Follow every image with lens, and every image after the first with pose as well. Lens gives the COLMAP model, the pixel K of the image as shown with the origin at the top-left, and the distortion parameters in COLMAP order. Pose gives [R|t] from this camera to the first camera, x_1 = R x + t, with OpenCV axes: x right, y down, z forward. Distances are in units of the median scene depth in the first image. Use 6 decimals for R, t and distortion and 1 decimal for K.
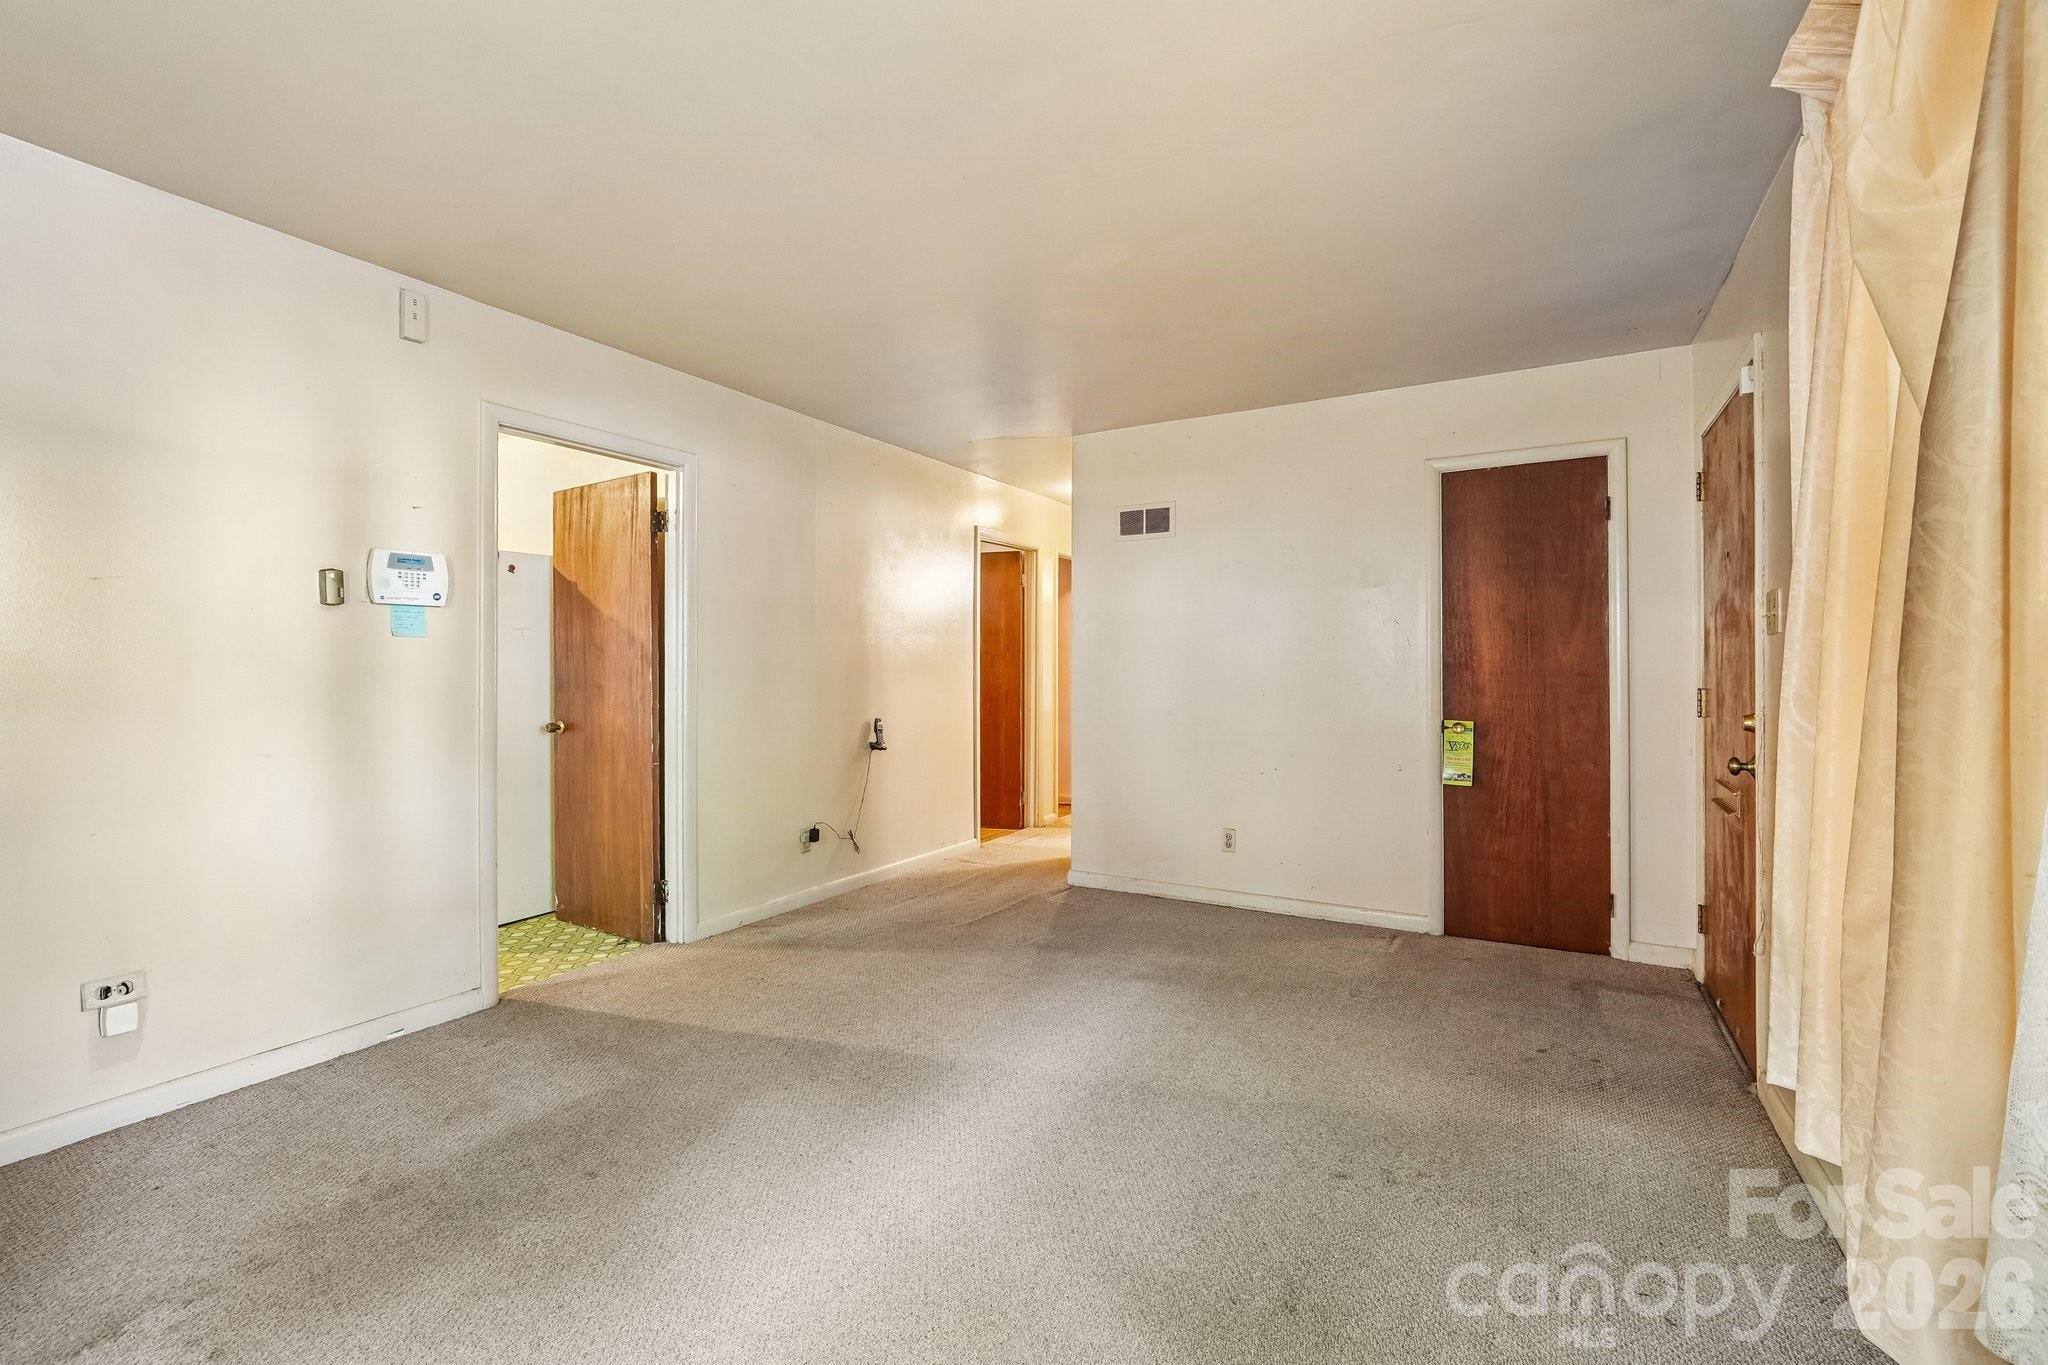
lens RADIAL K [[867.0, 0, 1026.3], [0, 867.0, 676.2], [0, 0, 1]] dist [-0.023297, 0.009745]
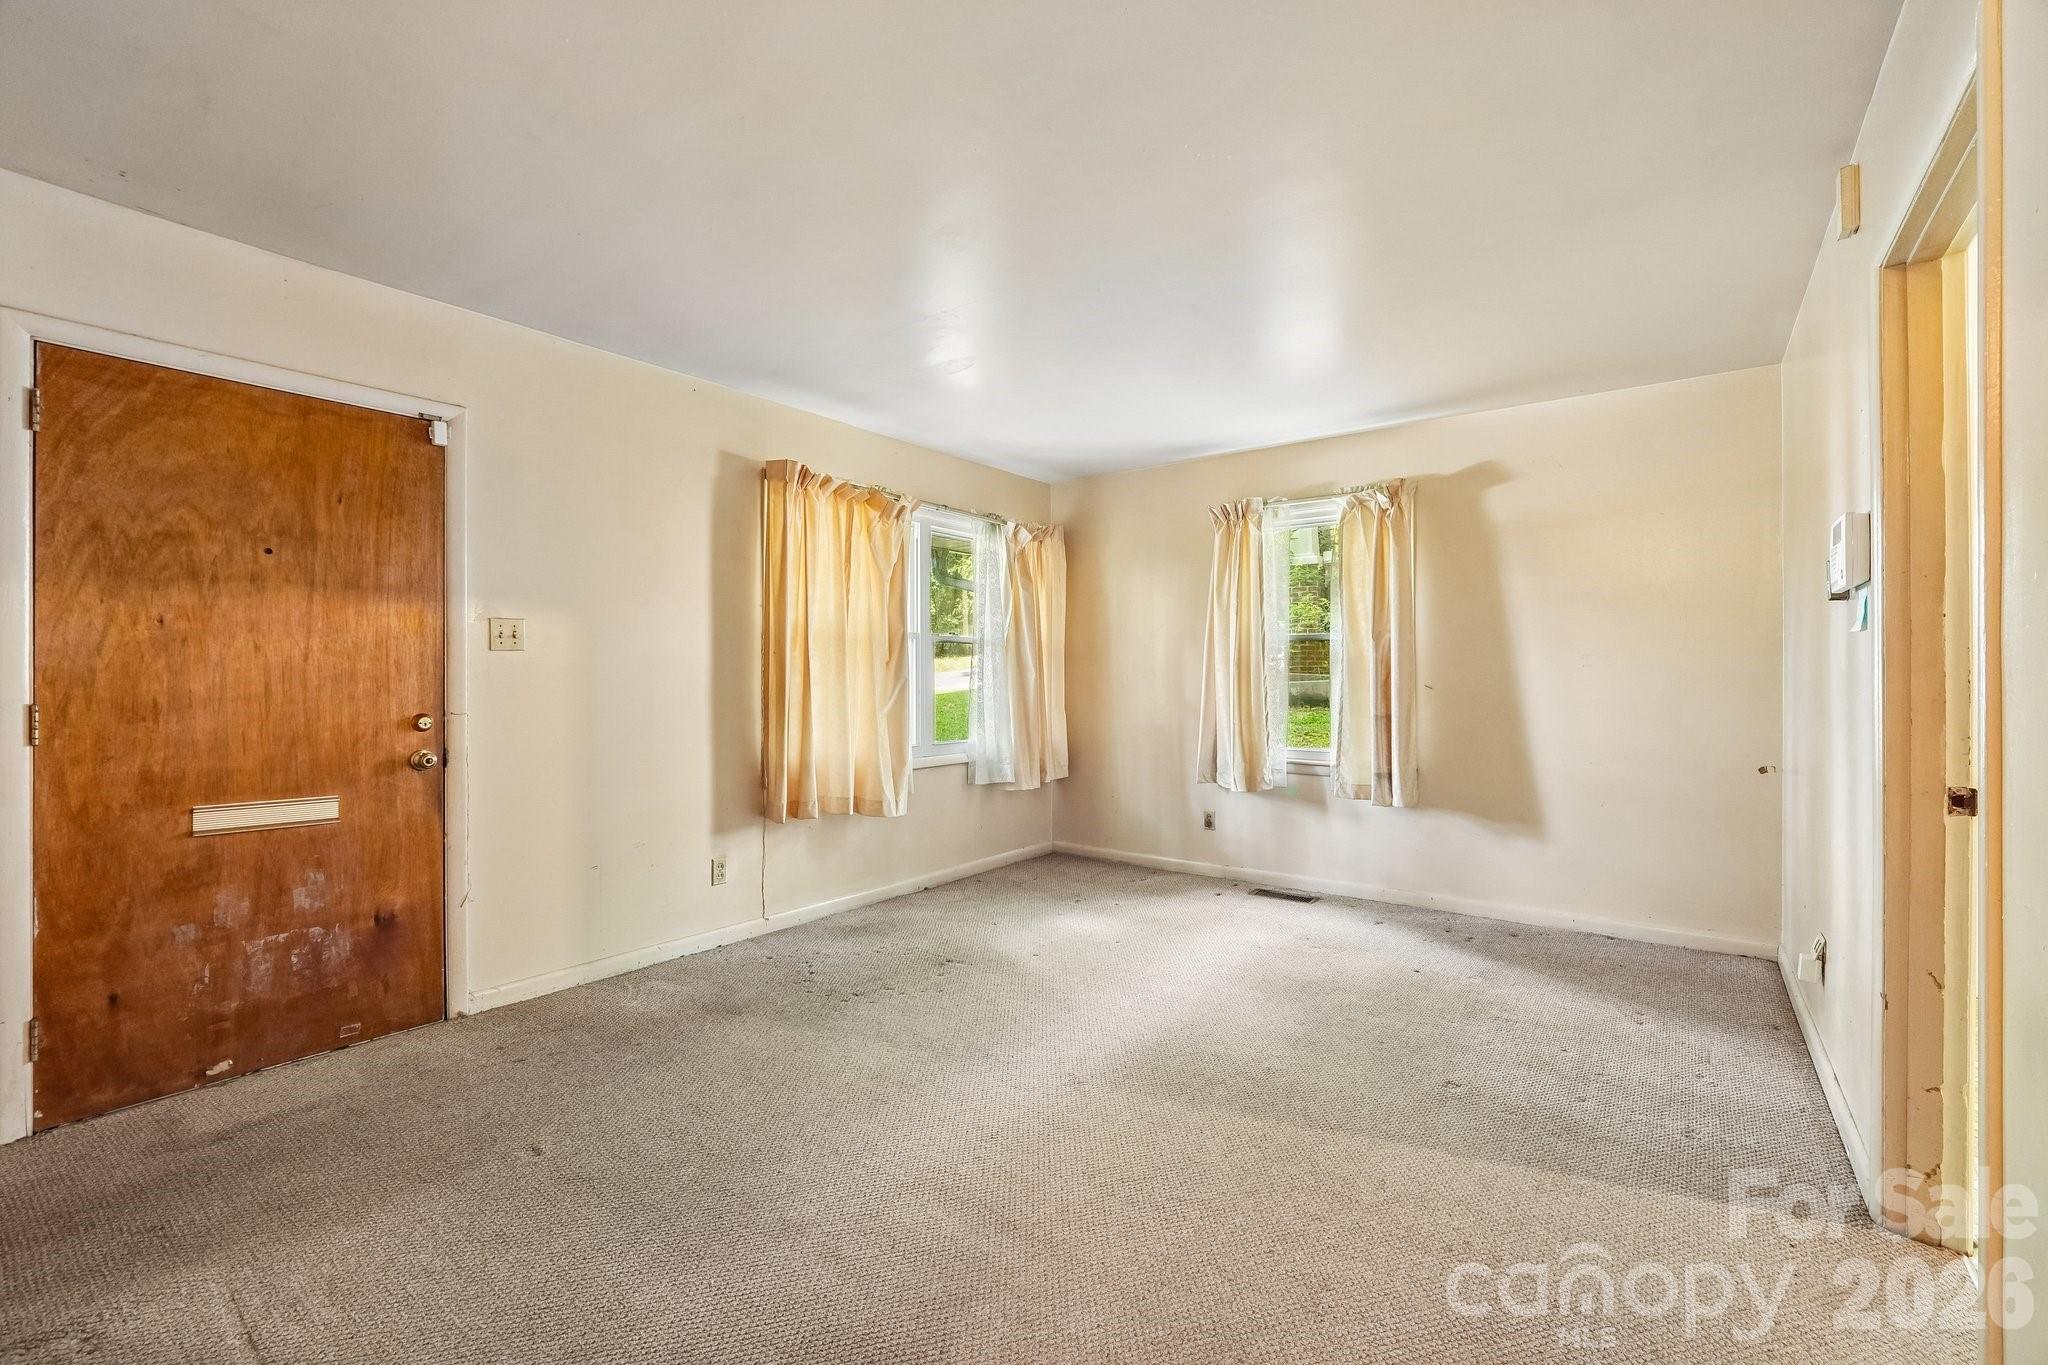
lens RADIAL K [[867.0, 0, 1026.3], [0, 867.0, 676.2], [0, 0, 1]] dist [-0.023297, 0.009745]
pose [[-0.991716, 0.005586, 0.128326, -0.117465], [0.005087, 0.999978, -0.004215, -0.007931], [-0.128346, -0.003527, -0.991723, 2.030936]]
